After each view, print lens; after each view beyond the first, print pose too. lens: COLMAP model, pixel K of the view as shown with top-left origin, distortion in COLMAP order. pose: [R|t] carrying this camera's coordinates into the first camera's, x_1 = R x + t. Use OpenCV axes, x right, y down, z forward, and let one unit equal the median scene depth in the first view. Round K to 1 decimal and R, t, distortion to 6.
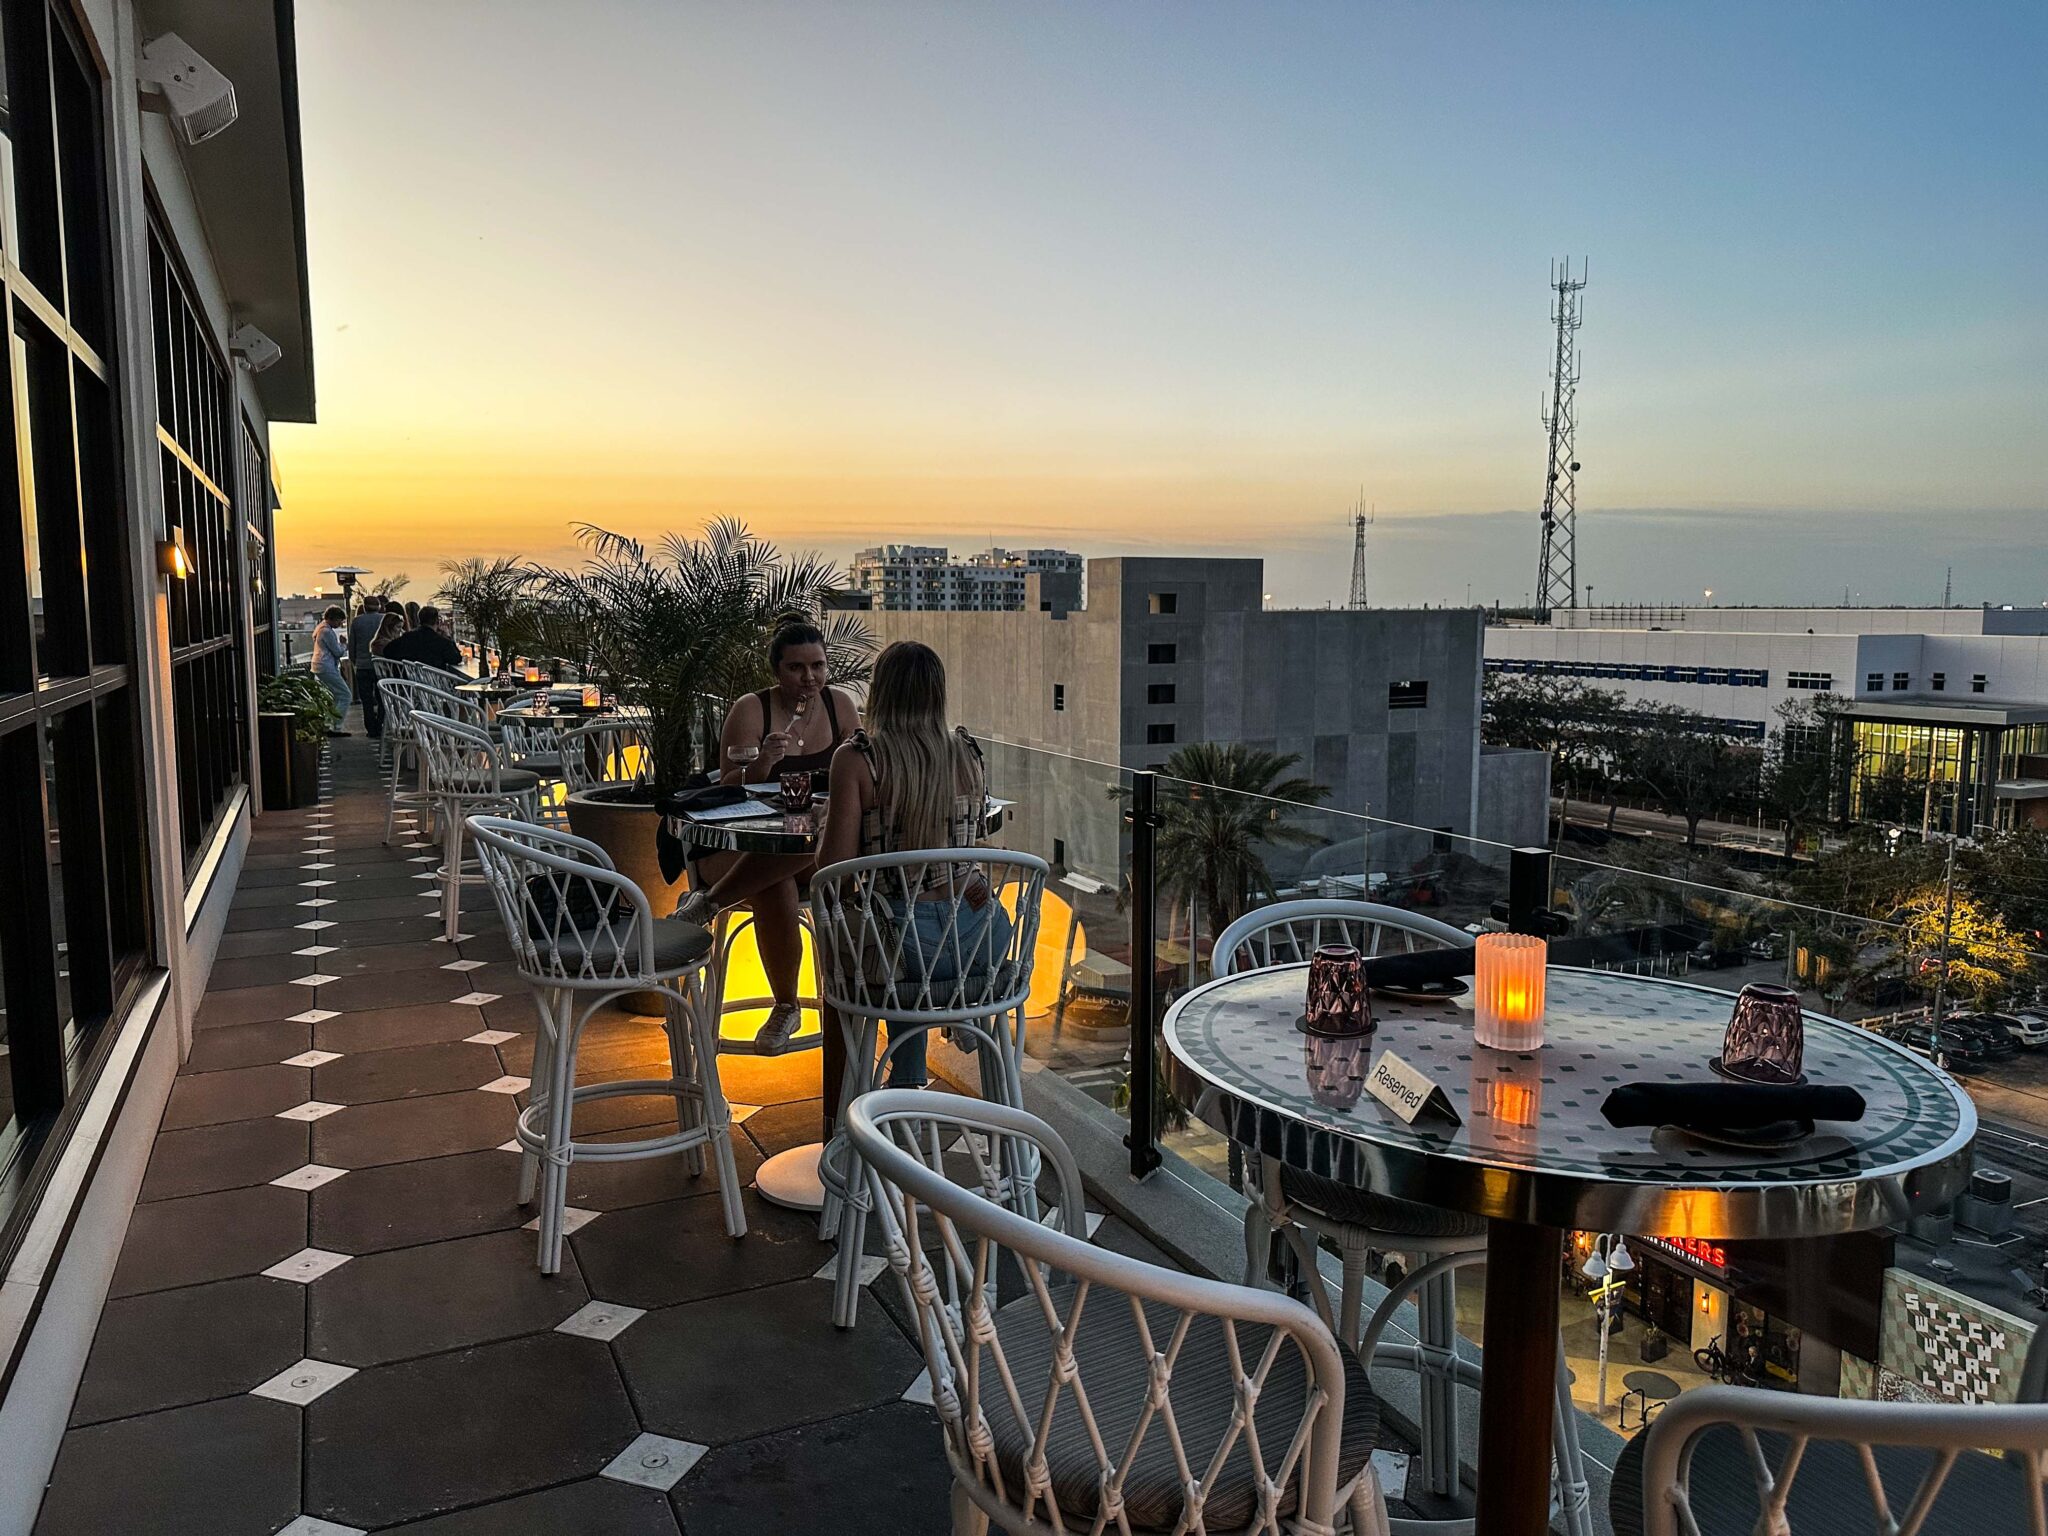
lens RADIAL K [[1445.7, 0, 1021.8], [0, 1445.7, 769.5], [0, 0, 1]] dist [-0.006404, -0.001414]
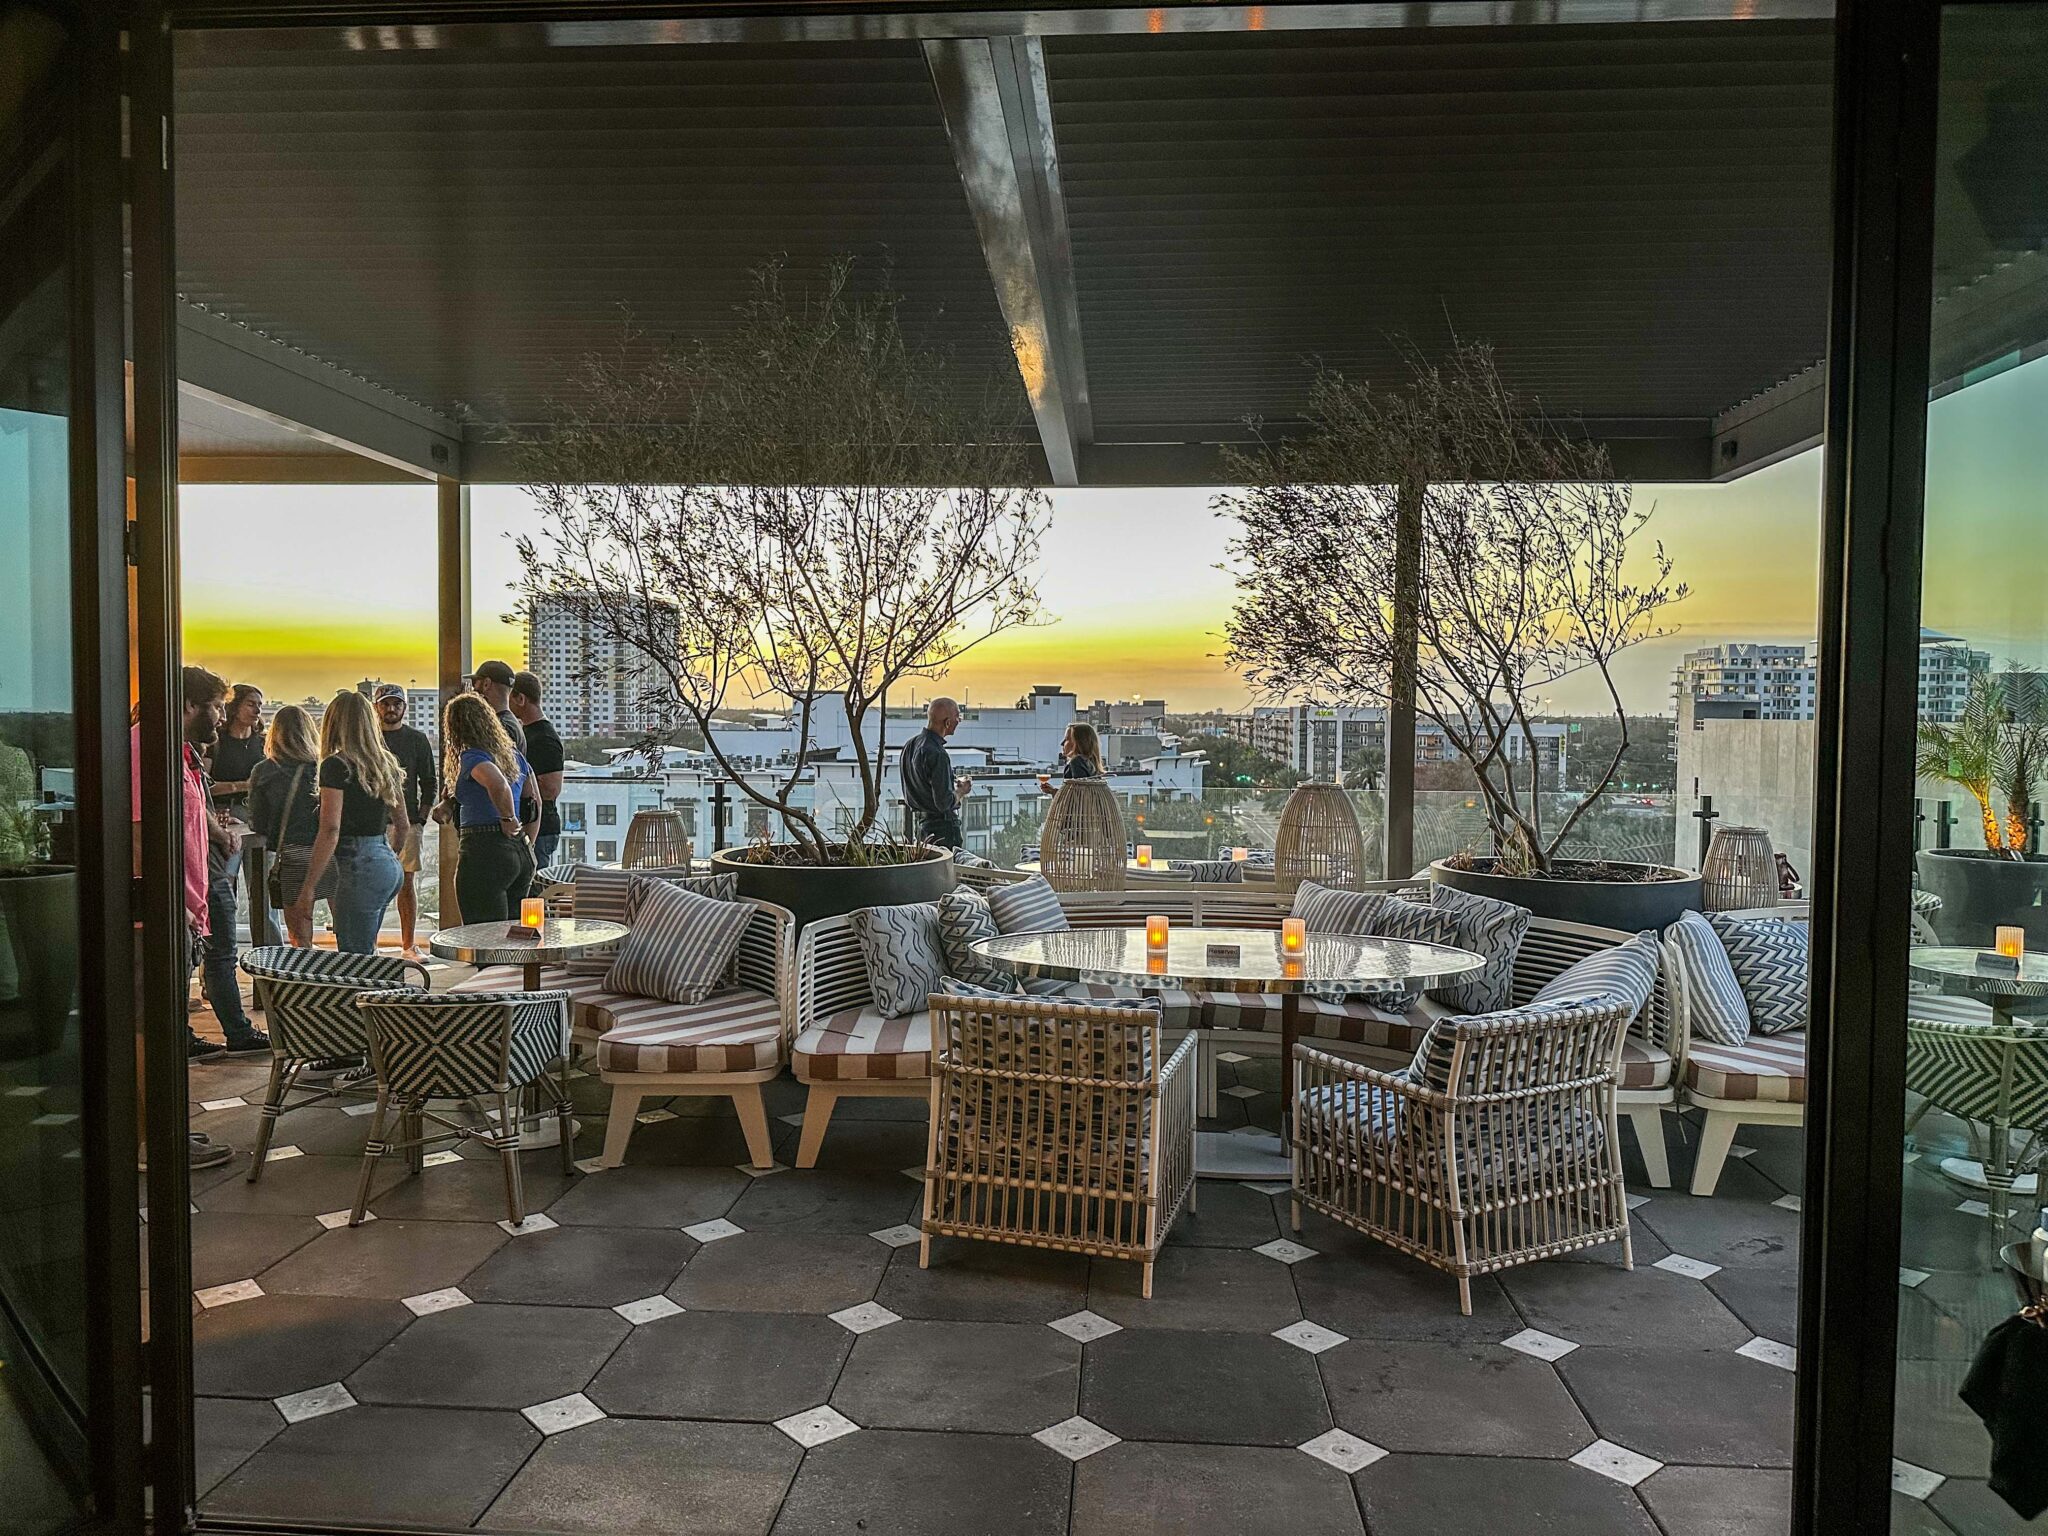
lens RADIAL K [[1445.7, 0, 1022.5], [0, 1445.7, 768.5], [0, 0, 1]] dist [-0.006404, -0.001414]
pose [[0.865671, 0.024711, -0.500003, -0.098012], [-0.060911, 0.996560, -0.056204, -0.027706], [0.496894, 0.079110, 0.864198, 0.205478]]
